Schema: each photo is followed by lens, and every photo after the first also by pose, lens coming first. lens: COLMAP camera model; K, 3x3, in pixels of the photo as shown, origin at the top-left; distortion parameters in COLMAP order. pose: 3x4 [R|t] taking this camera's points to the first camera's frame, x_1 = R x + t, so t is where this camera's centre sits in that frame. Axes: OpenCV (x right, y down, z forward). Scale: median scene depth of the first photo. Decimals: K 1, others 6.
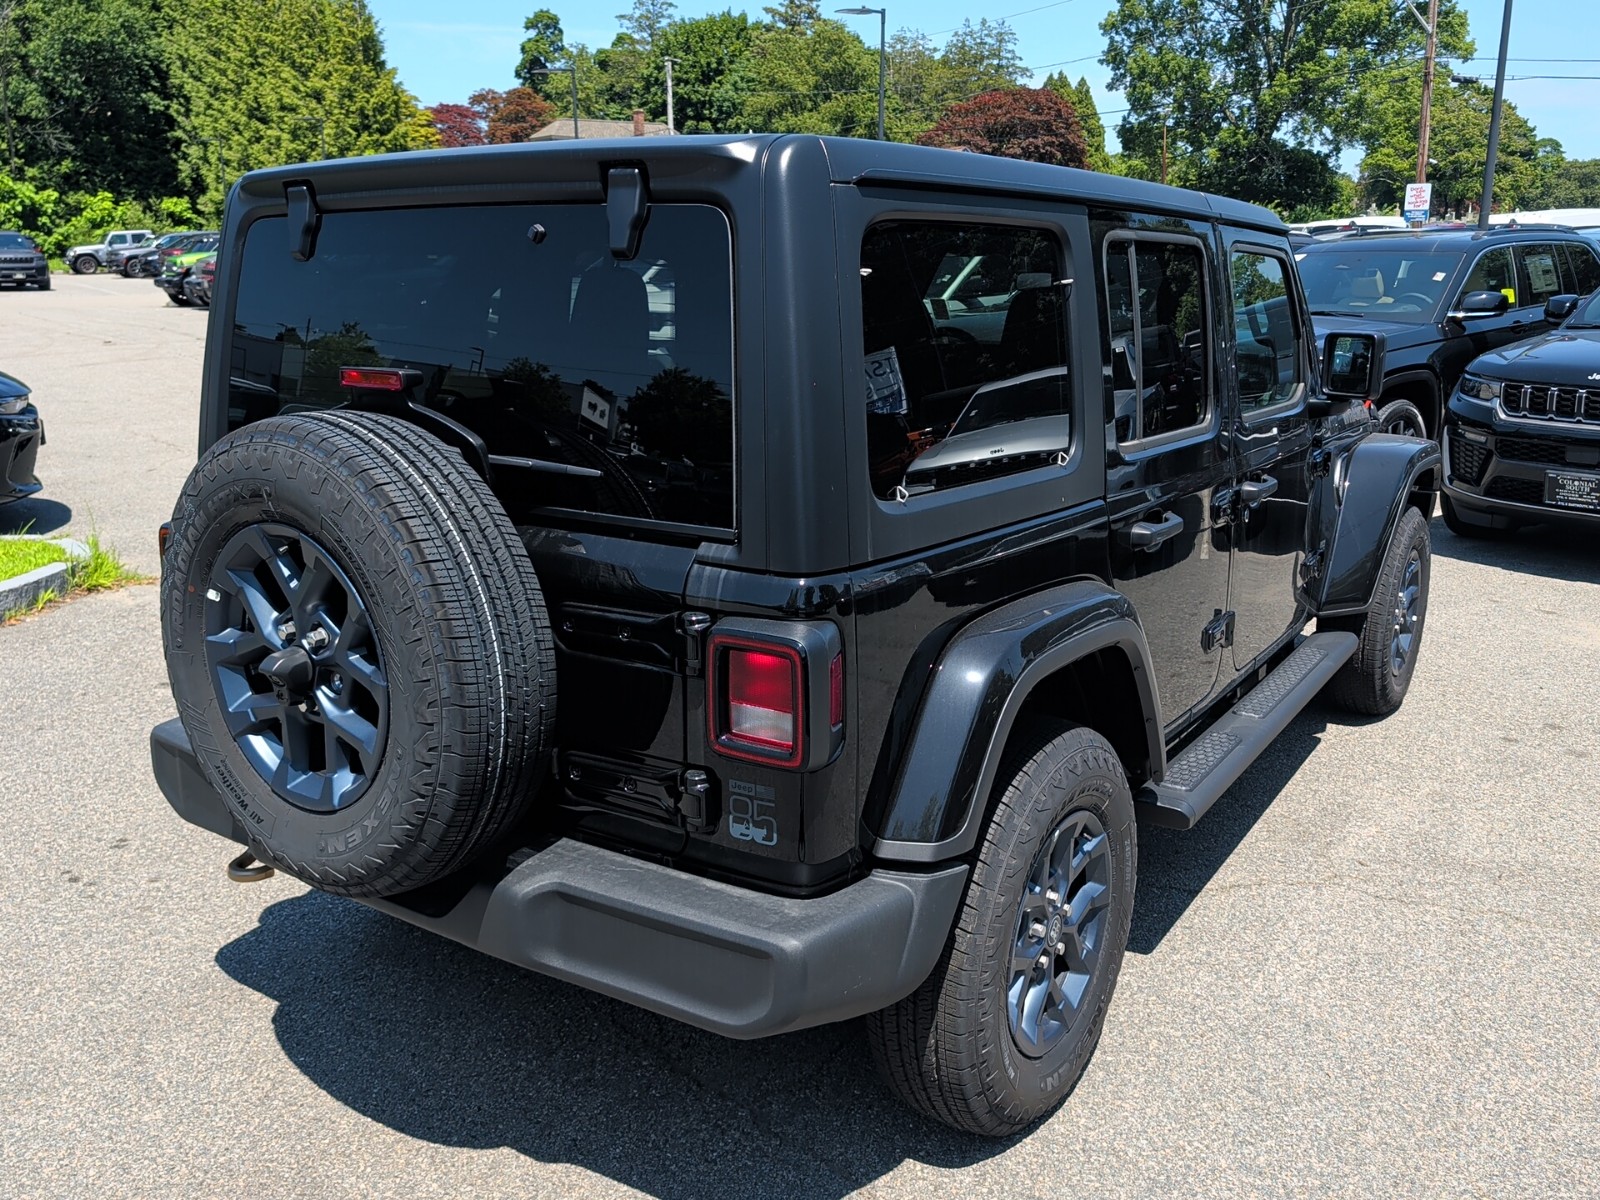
lens RADIAL K [[1370.2, 0, 801.5], [0, 1370.2, 597.9], [0, 0, 1]] dist [0.006530, 0.004783]
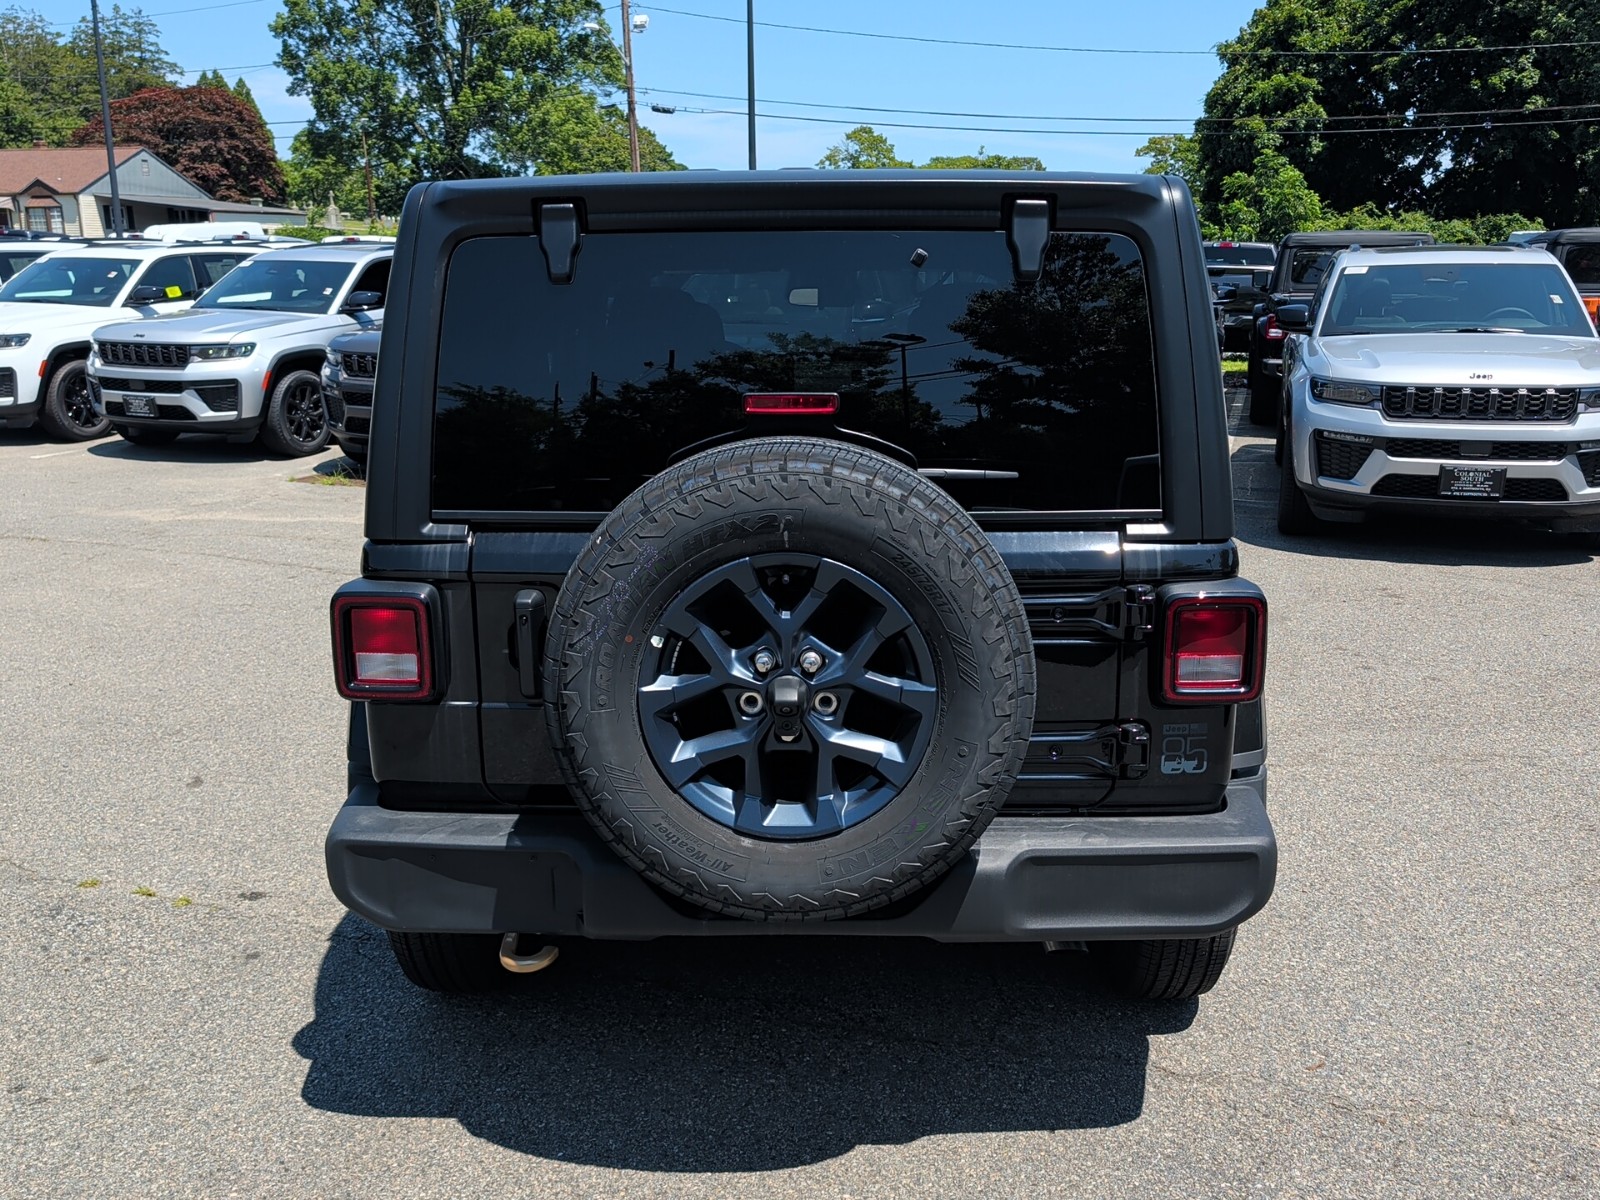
lens RADIAL K [[1370.2, 0, 802.1], [0, 1370.2, 600.3], [0, 0, 1]] dist [0.006530, 0.004783]
pose [[0.837119, -0.130566, 0.531210, -0.768027], [0.133425, 0.990503, 0.033196, -0.043696], [-0.530499, 0.043088, 0.846590, 0.143525]]
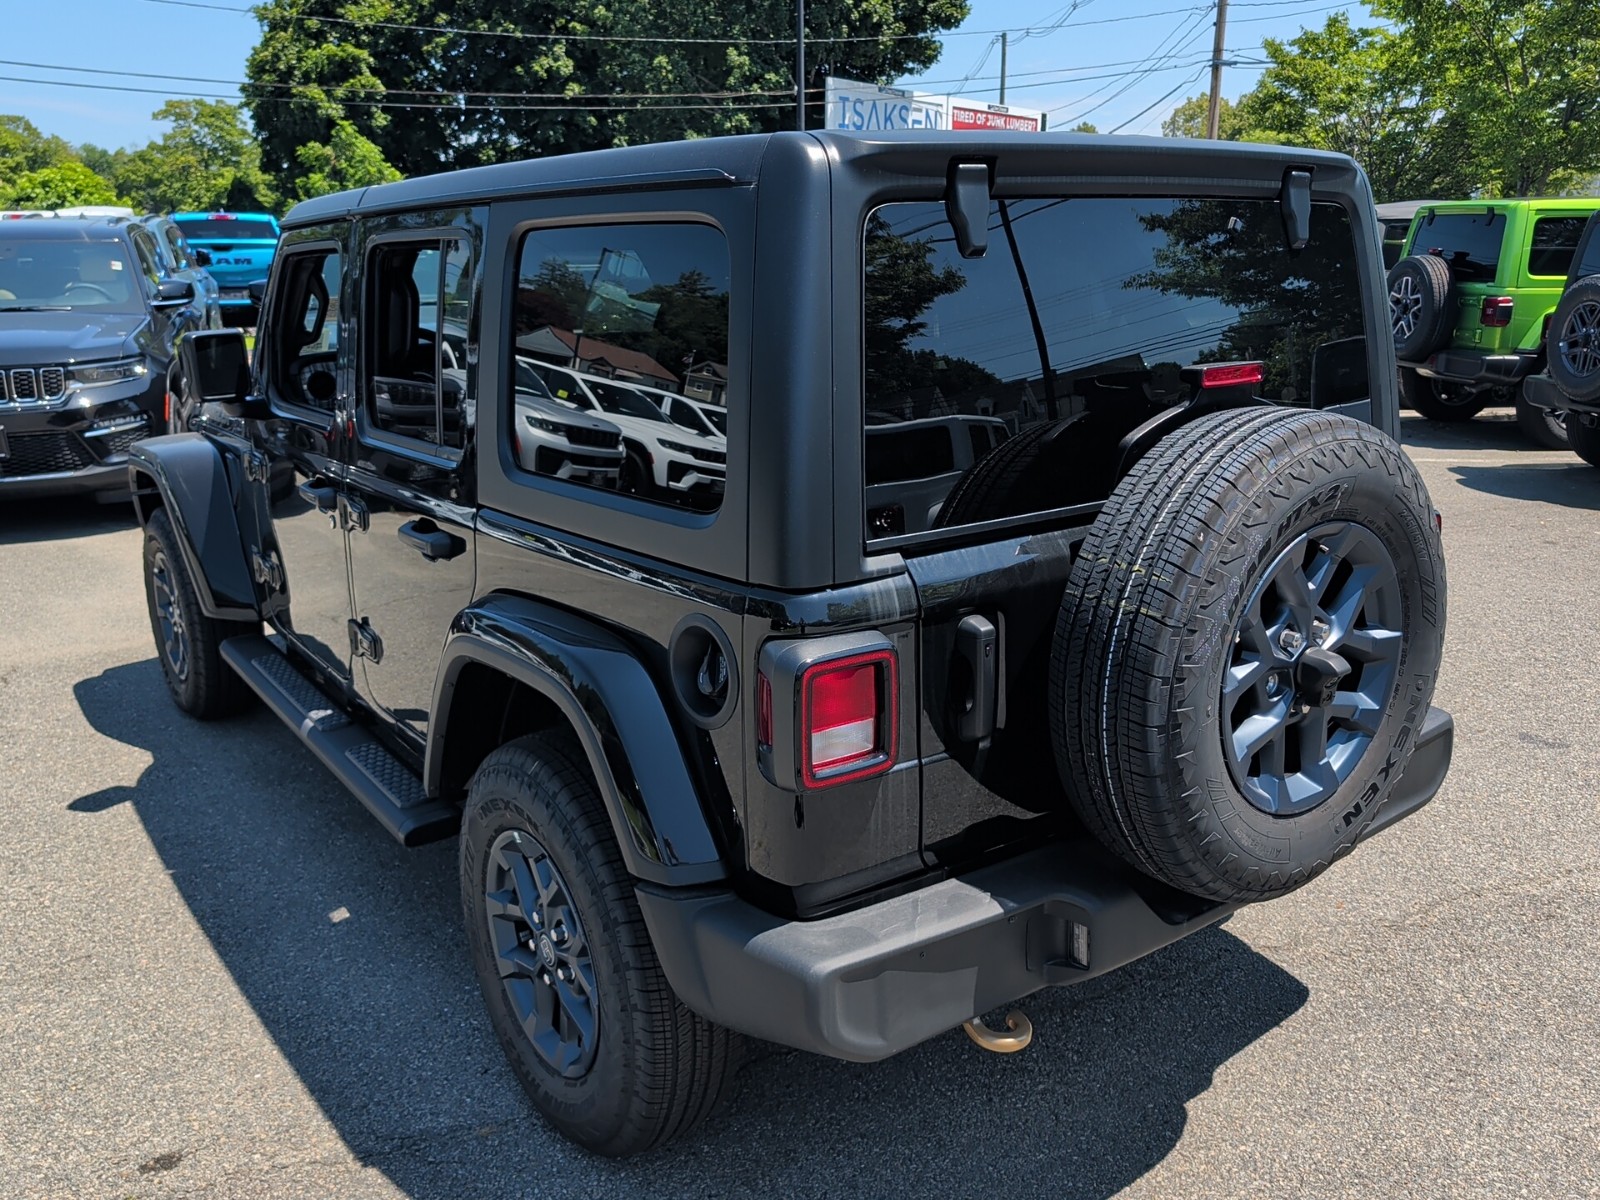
lens RADIAL K [[1370.2, 0, 807.0], [0, 1370.2, 600.3], [0, 0, 1]] dist [0.006530, 0.004783]
pose [[0.310686, -0.247533, 0.917716, -1.206874], [0.237596, 0.955070, 0.177172, -0.225112], [-0.920338, 0.163000, 0.355539, 0.861920]]
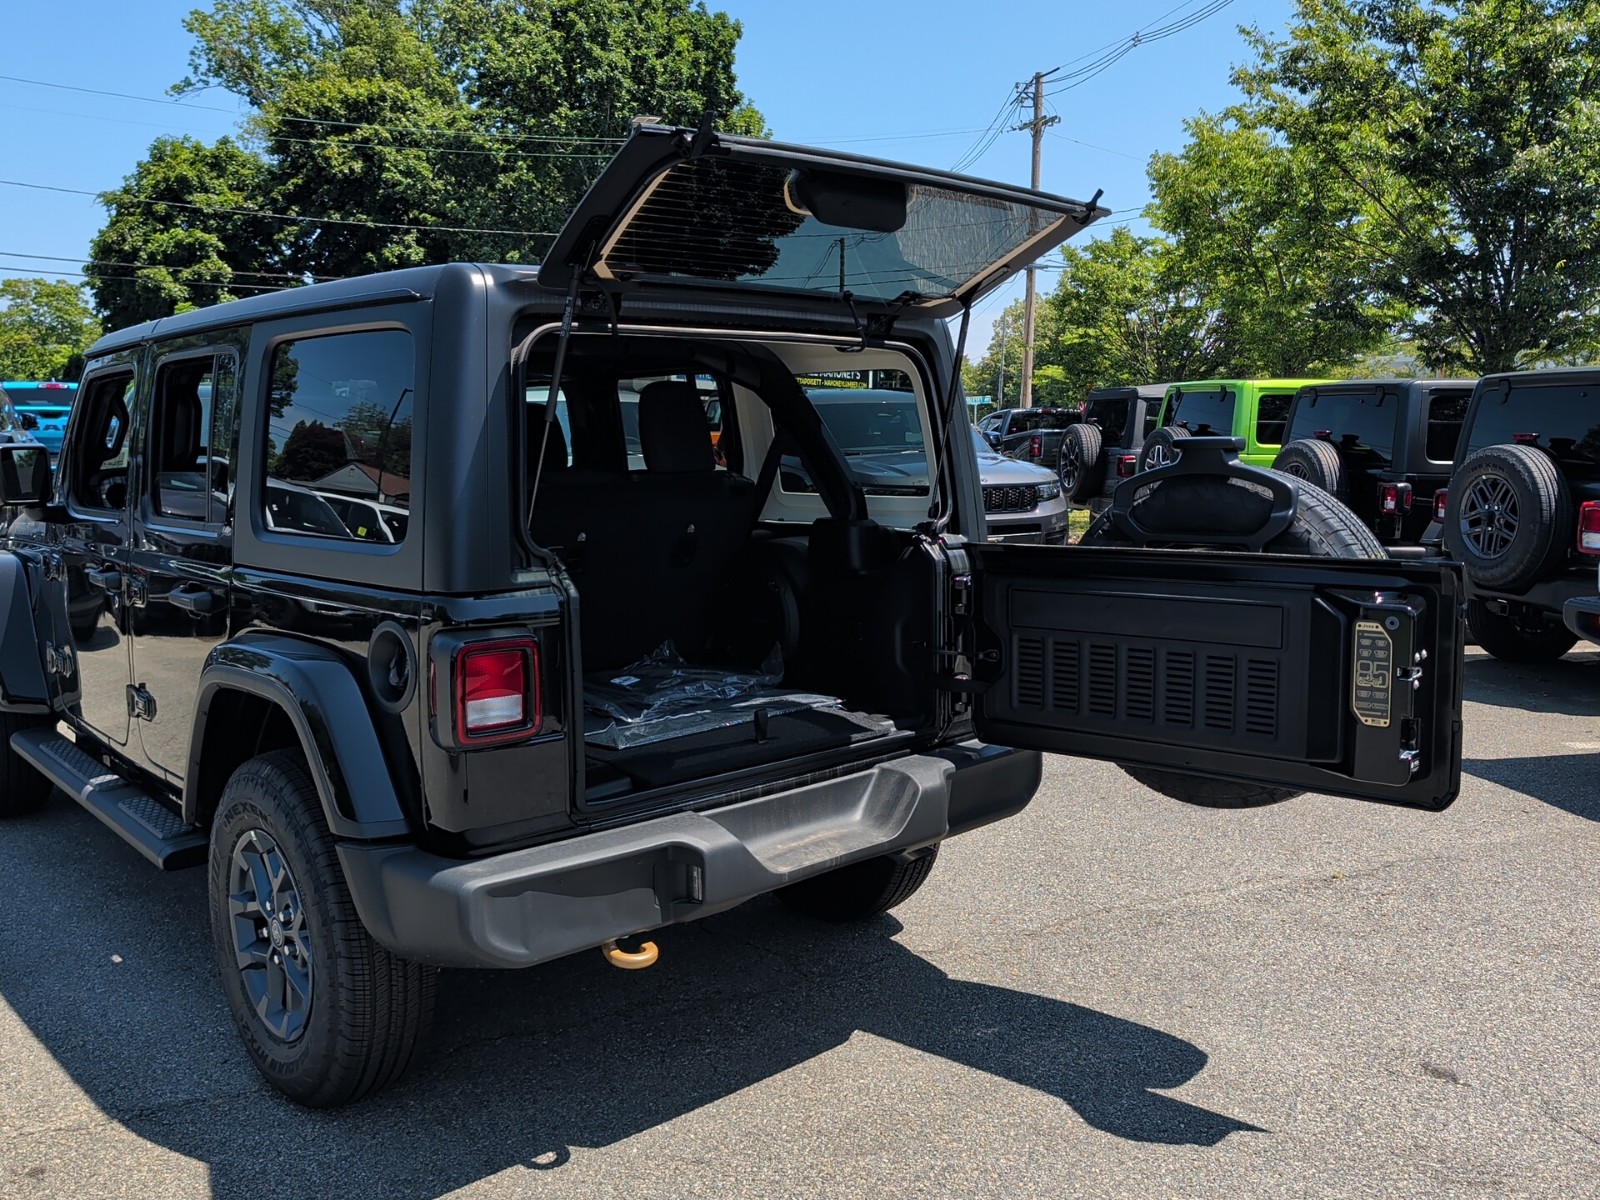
lens RADIAL K [[1370.2, 0, 808.1], [0, 1370.2, 587.6], [0, 0, 1]] dist [0.006530, 0.004783]
pose [[0.208366, -0.117800, 0.970931, -1.438206], [0.233937, 0.969908, 0.067472, -0.107463], [-0.949662, 0.213077, 0.229653, 0.655821]]
